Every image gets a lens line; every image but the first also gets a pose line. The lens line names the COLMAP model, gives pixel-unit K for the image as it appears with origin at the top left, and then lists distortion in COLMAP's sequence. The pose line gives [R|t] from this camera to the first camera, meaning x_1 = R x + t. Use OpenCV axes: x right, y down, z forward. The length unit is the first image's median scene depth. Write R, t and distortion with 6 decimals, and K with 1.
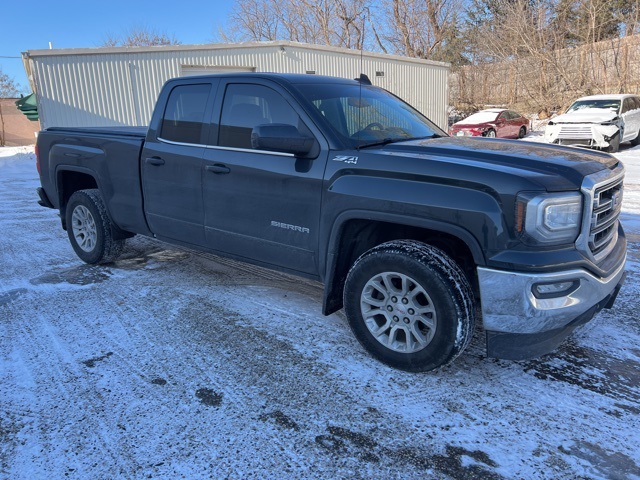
lens RADIAL K [[478.4, 0, 315.6], [0, 478.4, 238.9], [0, 0, 1]] dist [0.059217, -0.063499]
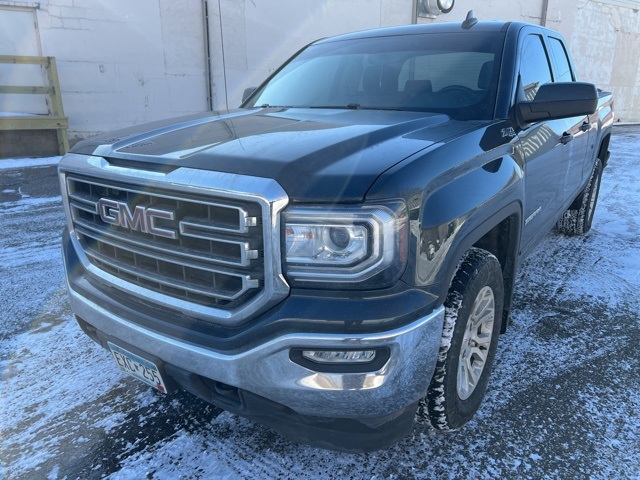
lens RADIAL K [[478.4, 0, 318.9], [0, 478.4, 242.1], [0, 0, 1]] dist [0.059217, -0.063499]
pose [[0.044954, 0.311414, -0.949210, 1.116498], [-0.235824, 0.926625, 0.292836, -0.263047], [0.970755, 0.210683, 0.115094, 1.067488]]
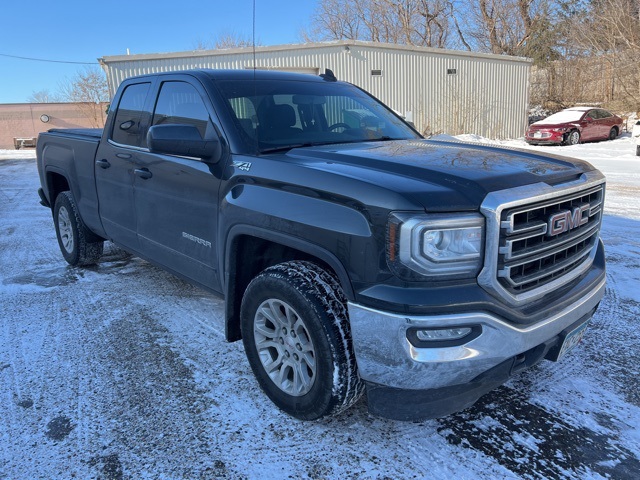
lens RADIAL K [[478.4, 0, 318.9], [0, 478.4, 239.2], [0, 0, 1]] dist [0.059217, -0.063499]
pose [[0.985345, 0.036562, -0.166606, 0.329501], [-0.036832, 0.999320, 0.001473, -0.036526], [0.166547, 0.004685, 0.986022, 0.156125]]
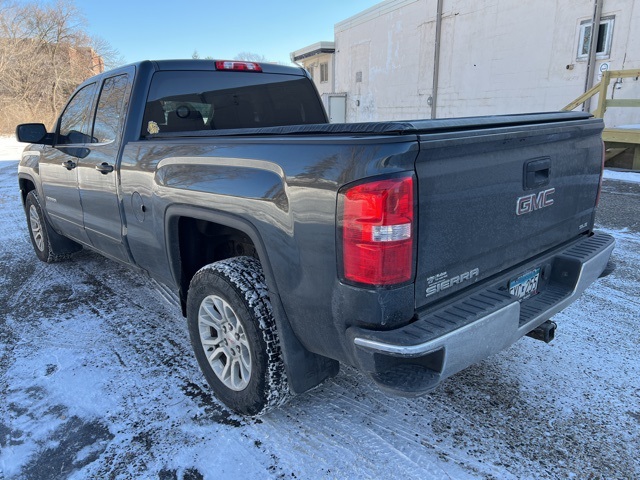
lens RADIAL K [[478.4, 0, 316.8], [0, 478.4, 236.1], [0, 0, 1]] dist [0.059217, -0.063499]
pose [[-0.983066, -0.000734, 0.183252, -0.673417], [0.086071, 0.880977, 0.465264, -0.641342], [-0.161783, 0.473158, -0.865995, 2.644692]]
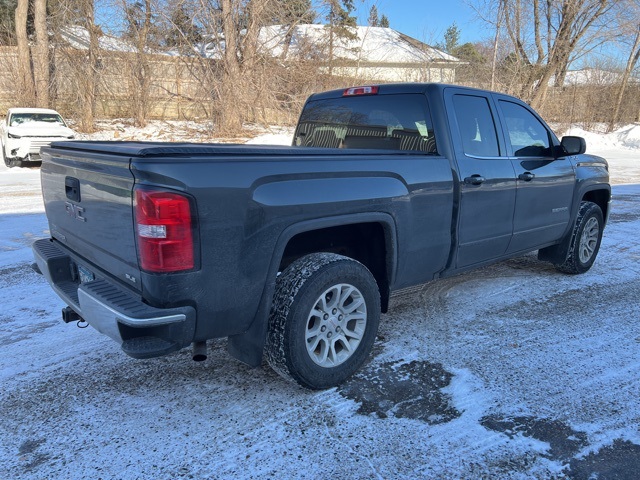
lens RADIAL K [[478.4, 0, 316.1], [0, 478.4, 239.5], [0, 0, 1]] dist [0.059217, -0.063499]
pose [[0.188563, -0.205571, 0.960304, -1.595785], [0.229804, 0.959933, 0.160367, -0.338669], [-0.954795, 0.190443, 0.228249, 1.405746]]
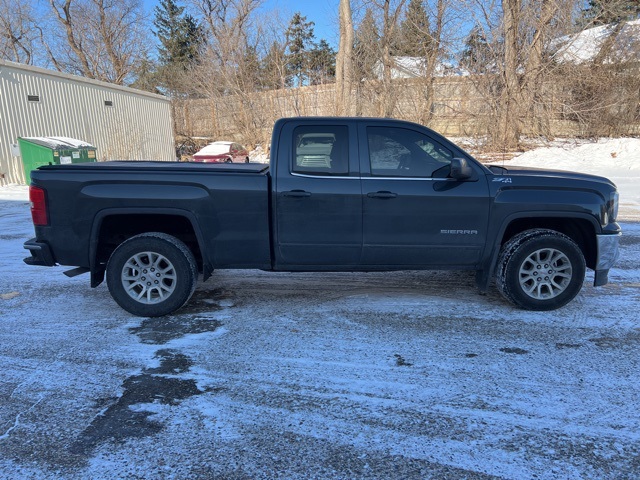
lens RADIAL K [[478.4, 0, 316.4], [0, 478.4, 237.3], [0, 0, 1]] dist [0.059217, -0.063499]
pose [[0.773370, -0.116536, 0.623152, -1.253796], [0.155724, 0.987764, -0.008541, -0.063287], [-0.614532, 0.103645, 0.782054, 0.185041]]
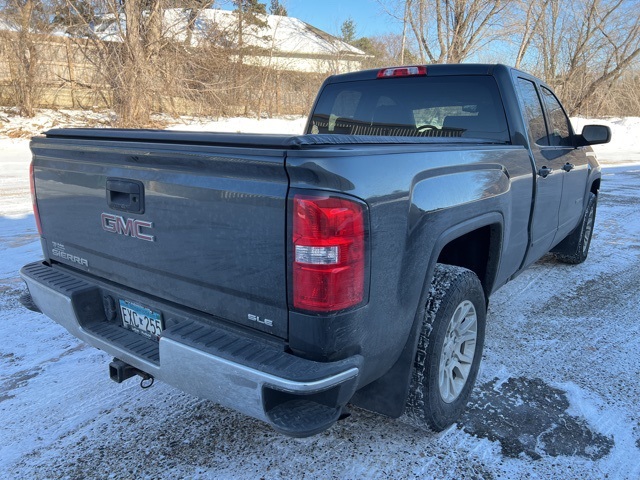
lens RADIAL K [[478.4, 0, 316.0], [0, 478.4, 243.0], [0, 0, 1]] dist [0.059217, -0.063499]
pose [[-0.019642, -0.230428, 0.972891, -1.444752], [0.233523, 0.945107, 0.228562, -0.410803], [-0.972153, 0.231681, 0.035247, 1.750151]]
